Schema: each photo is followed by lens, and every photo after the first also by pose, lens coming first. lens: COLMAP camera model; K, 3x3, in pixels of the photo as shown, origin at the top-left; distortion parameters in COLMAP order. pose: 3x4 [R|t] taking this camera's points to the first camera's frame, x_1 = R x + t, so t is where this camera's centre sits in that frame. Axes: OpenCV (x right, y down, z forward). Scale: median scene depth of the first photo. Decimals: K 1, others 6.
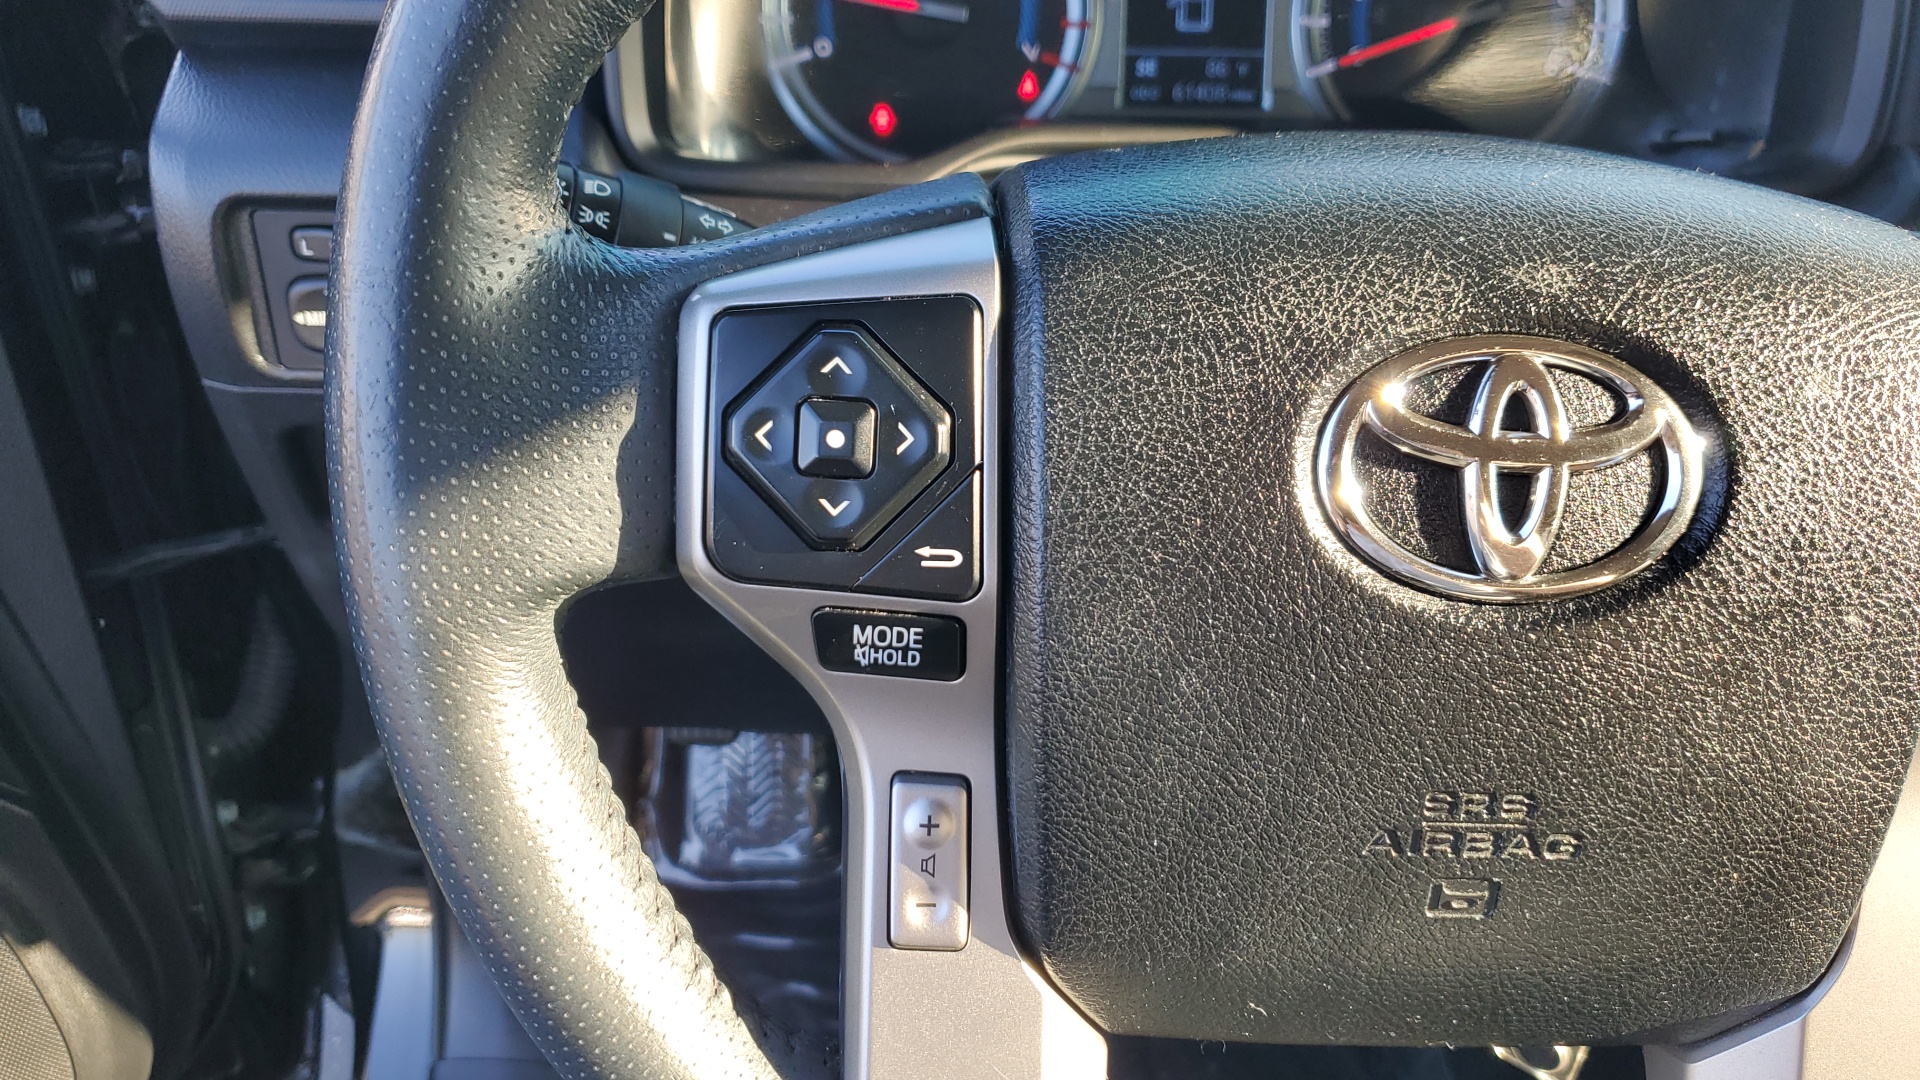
lens RADIAL K [[1504.4, 0, 1023.6], [0, 1504.4, 556.7], [0, 0, 1]] dist [0.048004, -0.071989]
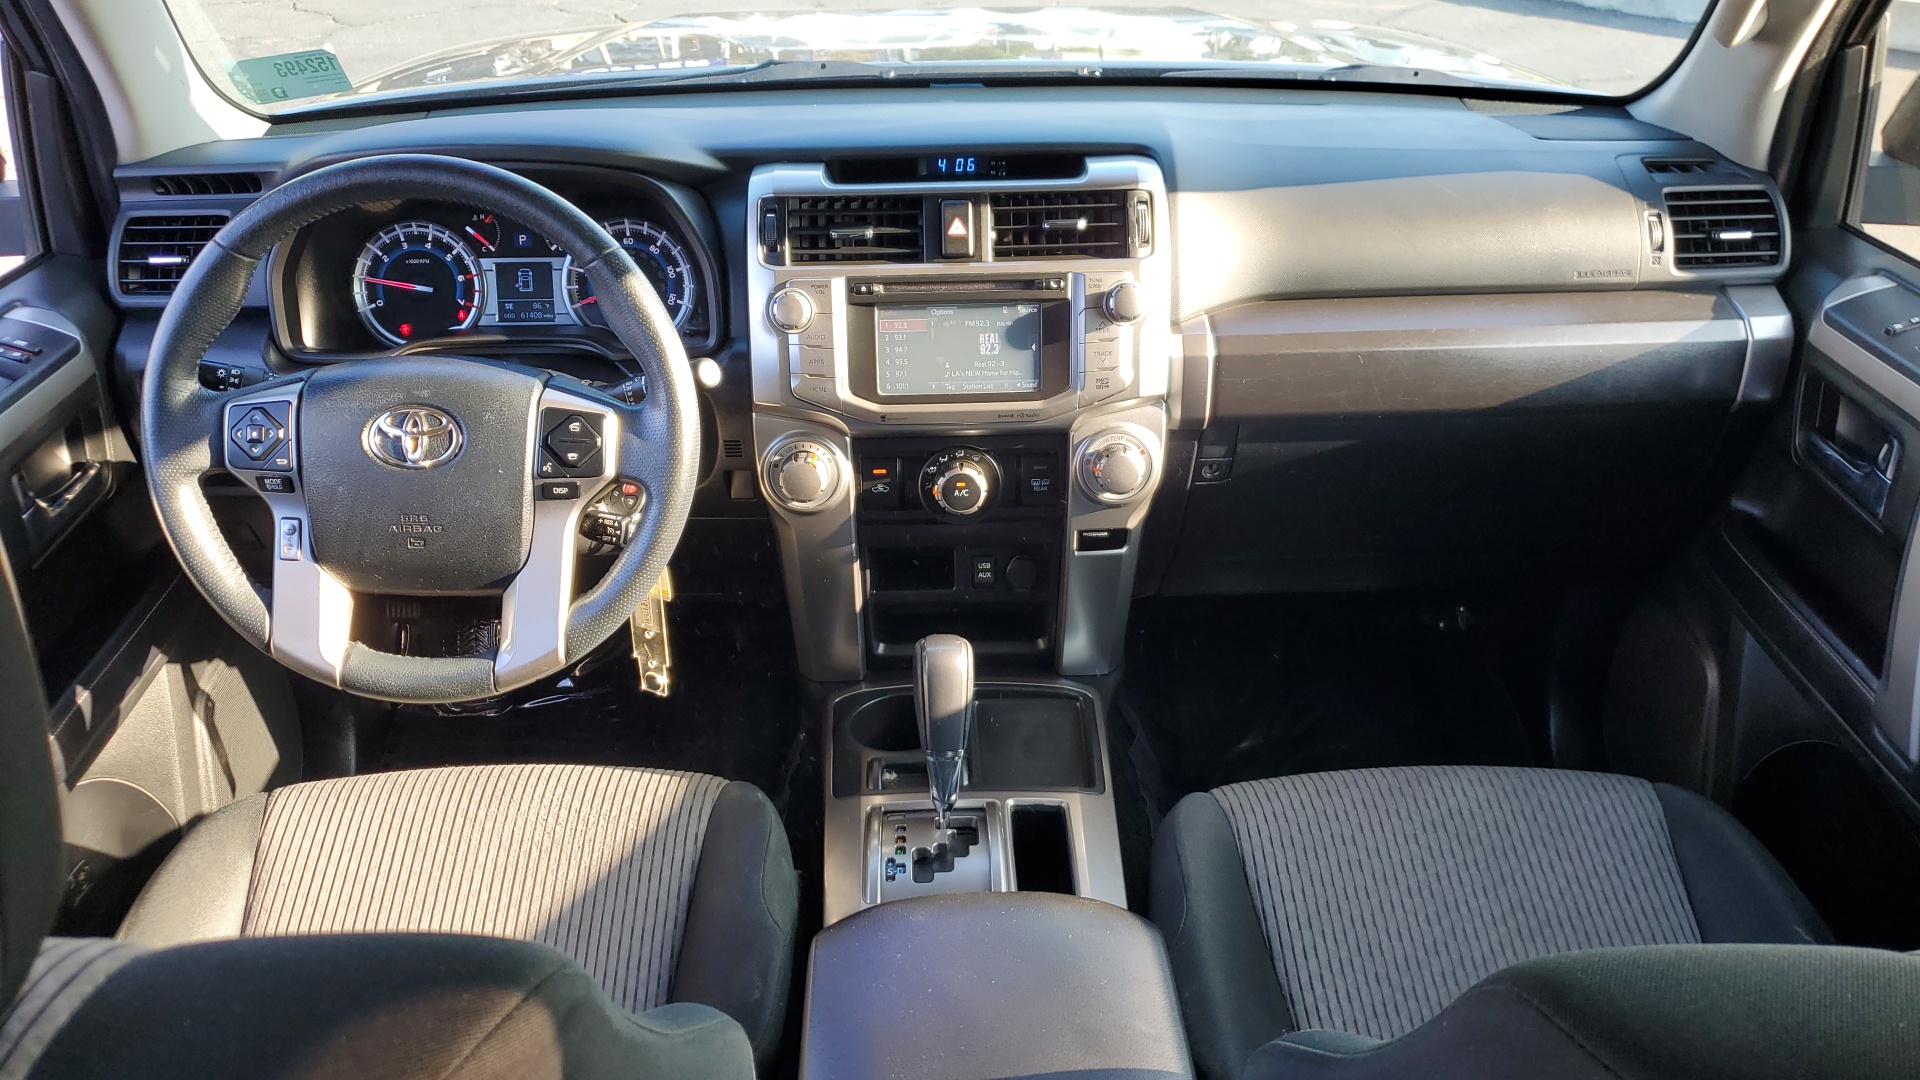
lens RADIAL K [[1504.4, 0, 967.5], [0, 1504.4, 530.0], [0, 0, 1]] dist [0.048004, -0.071989]
pose [[0.998399, -0.026551, -0.049941, 2.044882], [0.022979, 0.997225, -0.070805, 0.530581], [0.051682, 0.069544, 0.996239, -3.110352]]
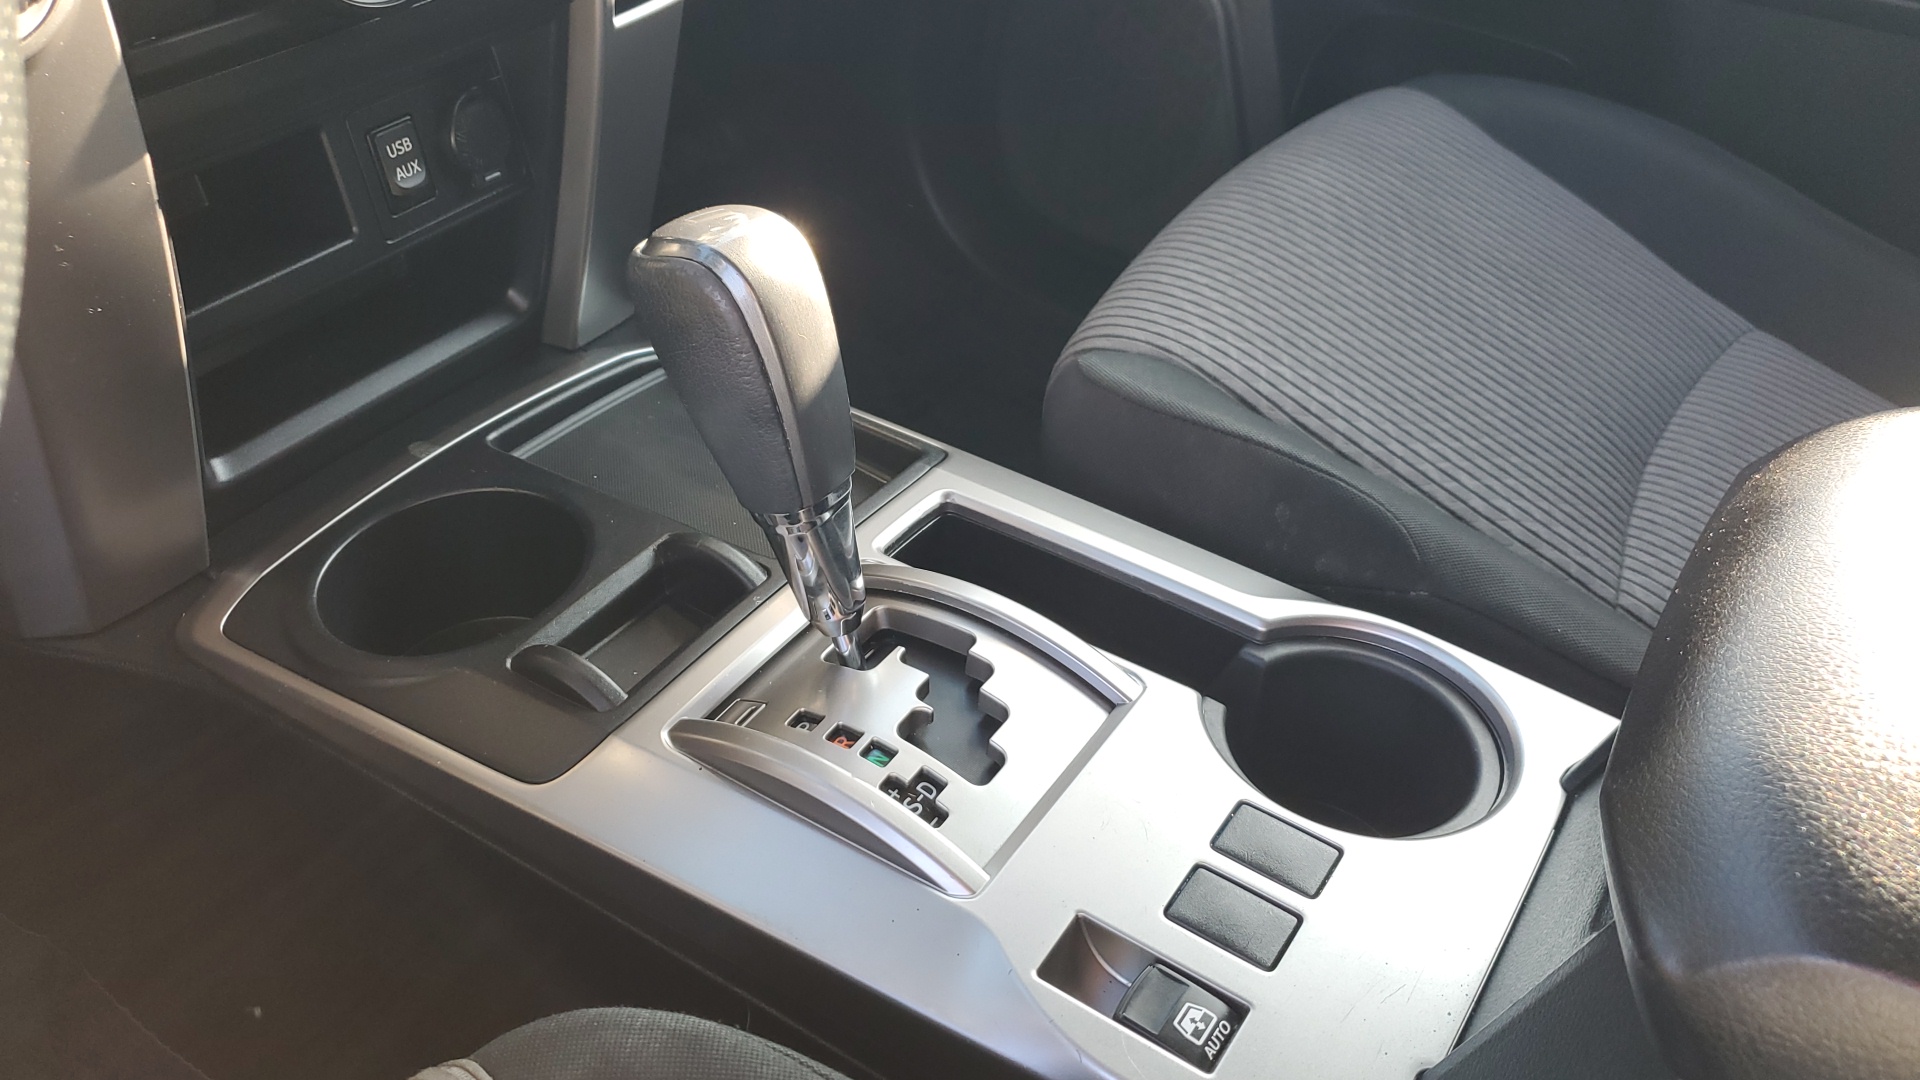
lens RADIAL K [[1504.4, 0, 956.2], [0, 1504.4, 533.4], [0, 0, 1]] dist [0.048004, -0.071989]
pose [[0.601562, -0.511631, 0.613480, 0.649617], [0.429630, 0.854664, 0.291490, 0.467303], [-0.673454, 0.088220, 0.733946, 0.173409]]
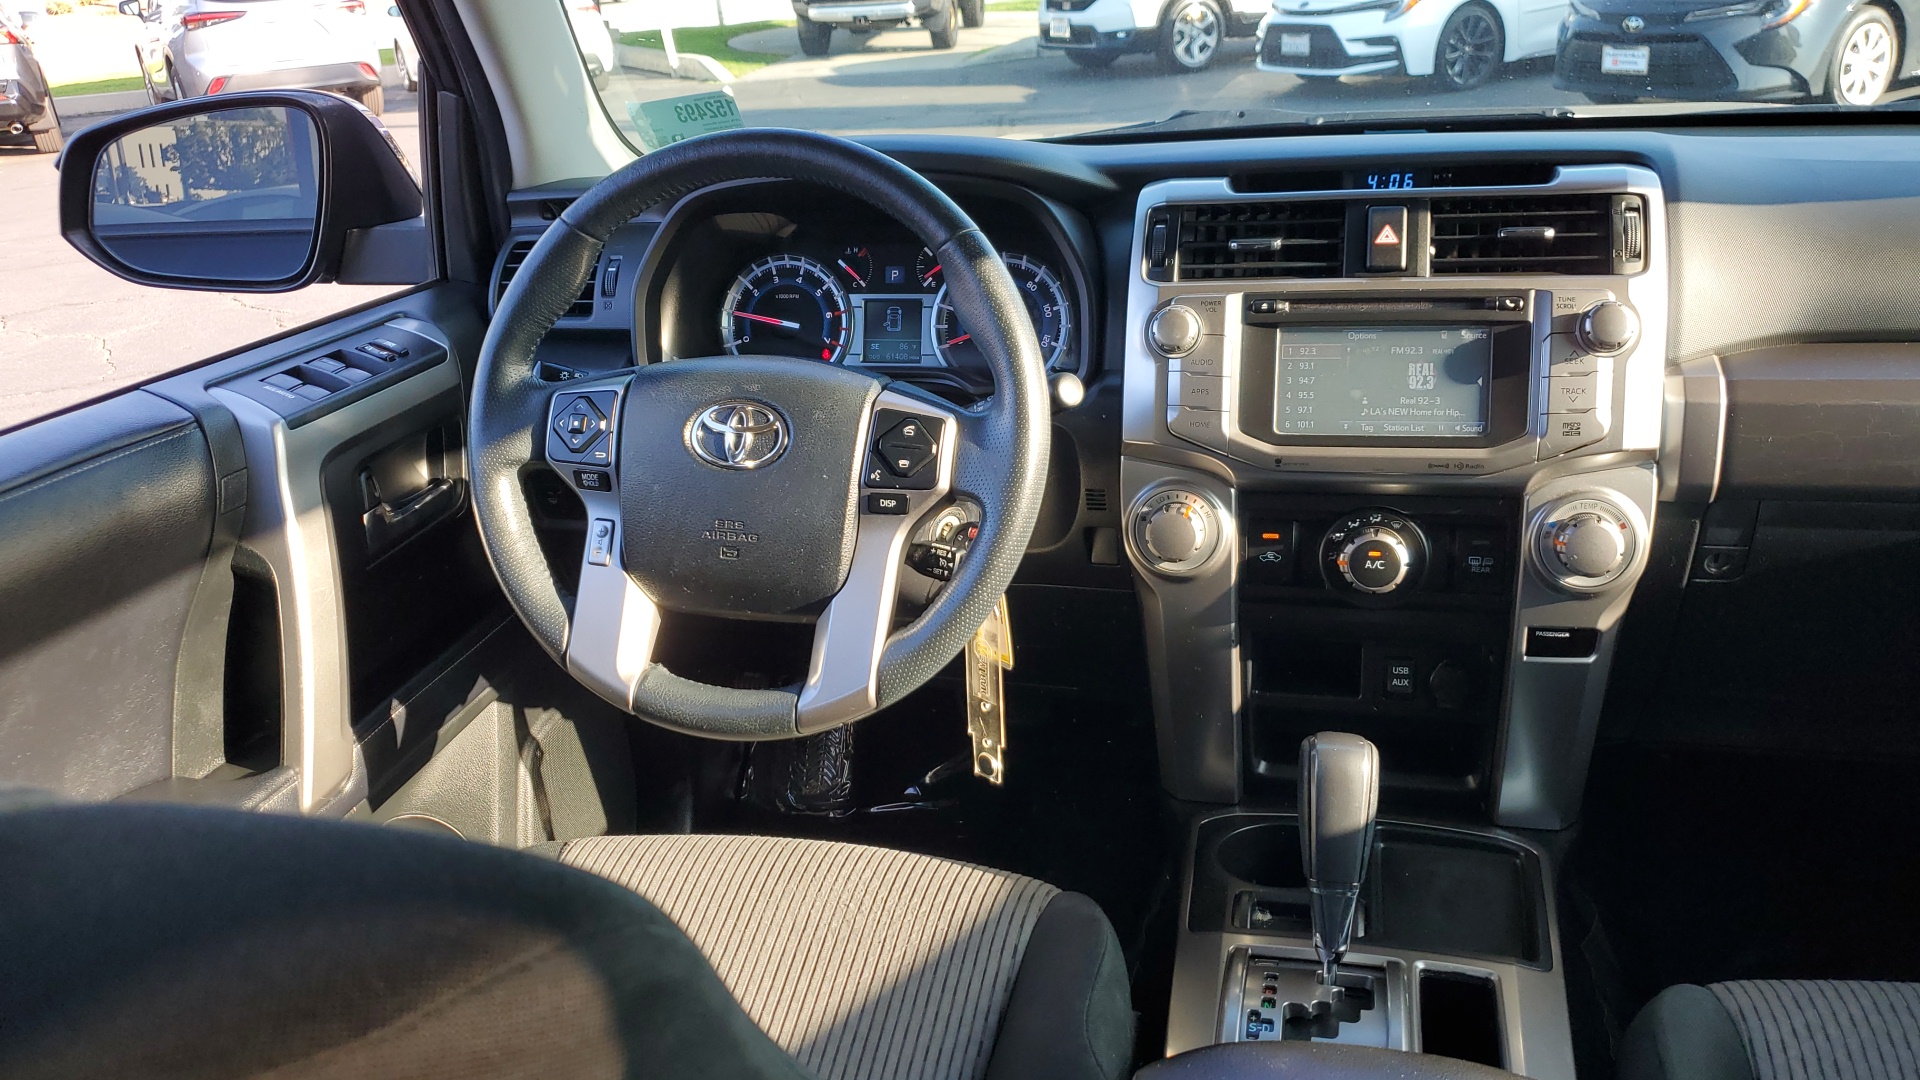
lens RADIAL K [[1504.4, 0, 944.4], [0, 1504.4, 534.7], [0, 0, 1]] dist [0.048004, -0.071989]
pose [[0.943835, 0.017121, -0.329974, 2.023713], [-0.085785, 0.977109, -0.194676, 0.863296], [0.319088, 0.212049, 0.923698, -2.245302]]
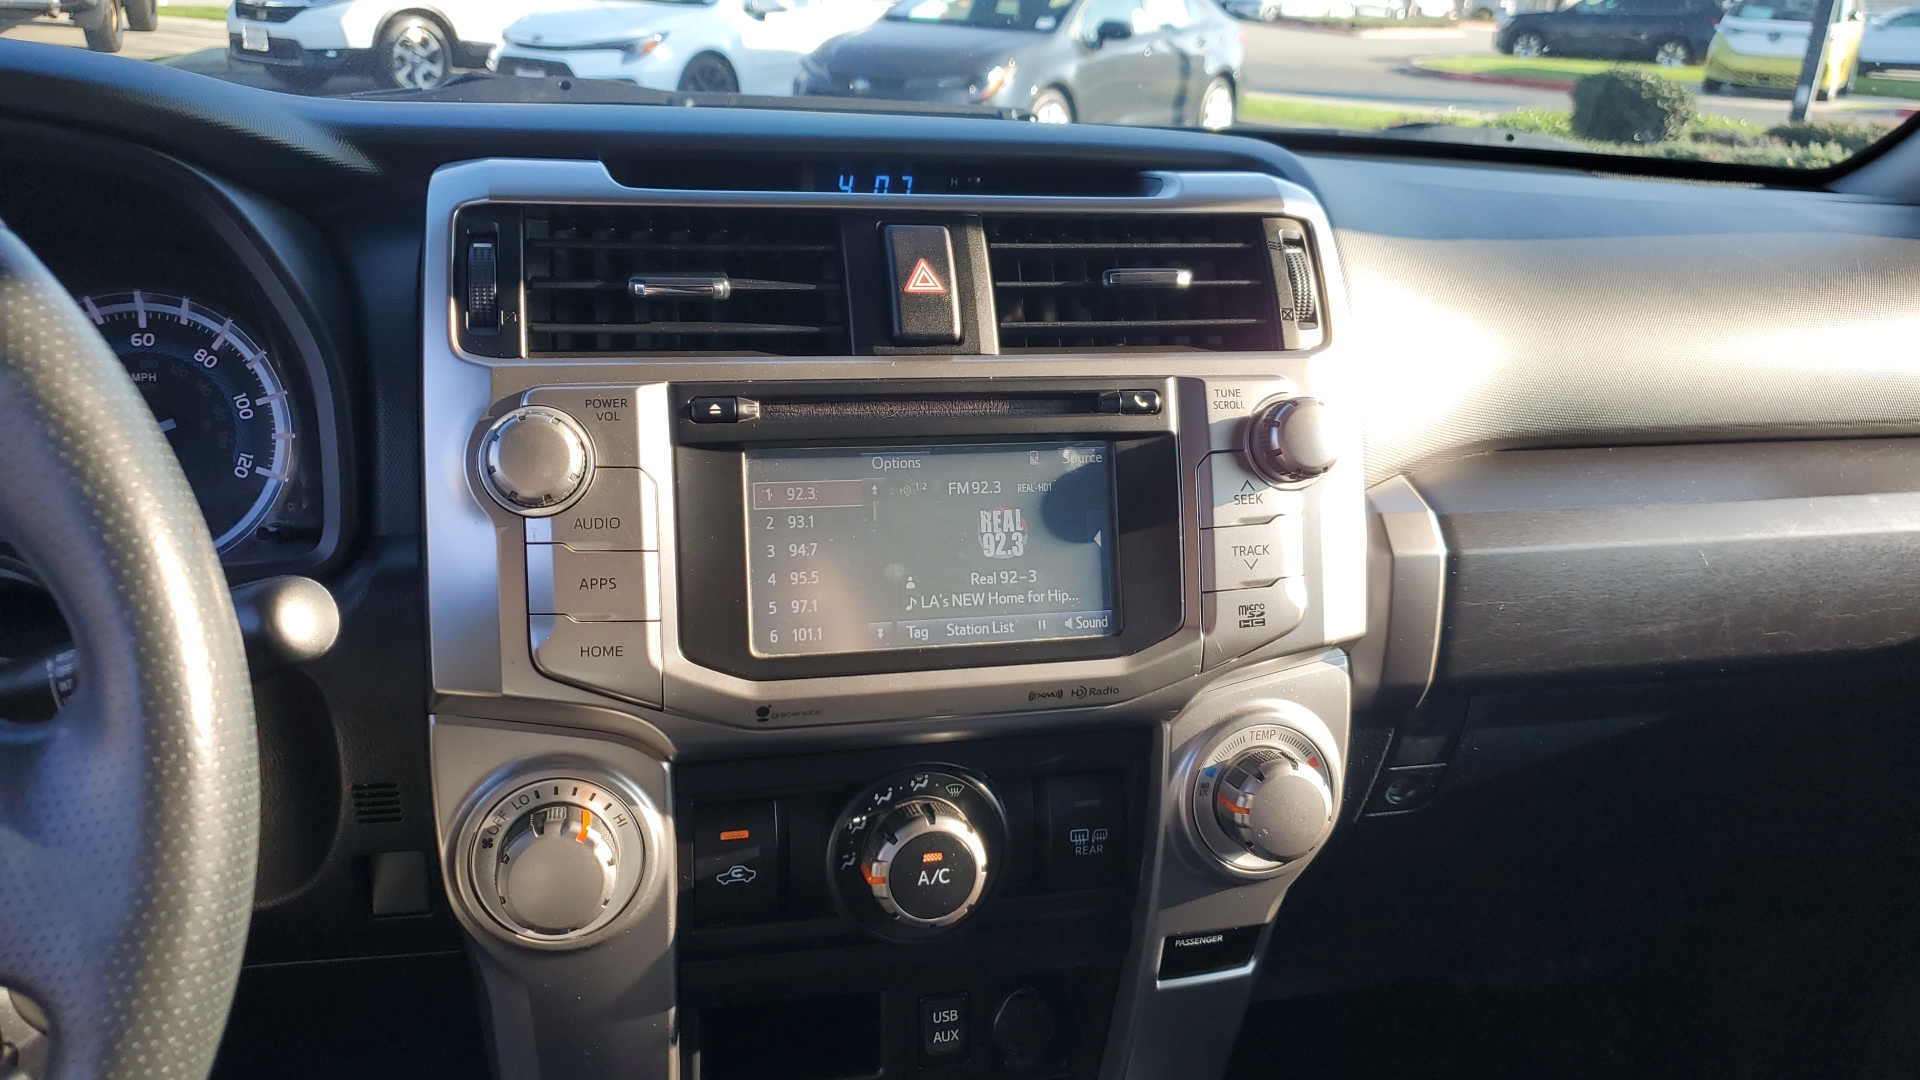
lens RADIAL K [[1504.4, 0, 973.8], [0, 1504.4, 504.3], [0, 0, 1]] dist [0.048004, -0.071989]
pose [[0.984966, -0.051103, 0.165019, 1.496678], [0.090471, 0.966363, -0.240745, 0.058490], [-0.147166, 0.252055, 0.956457, -0.353020]]
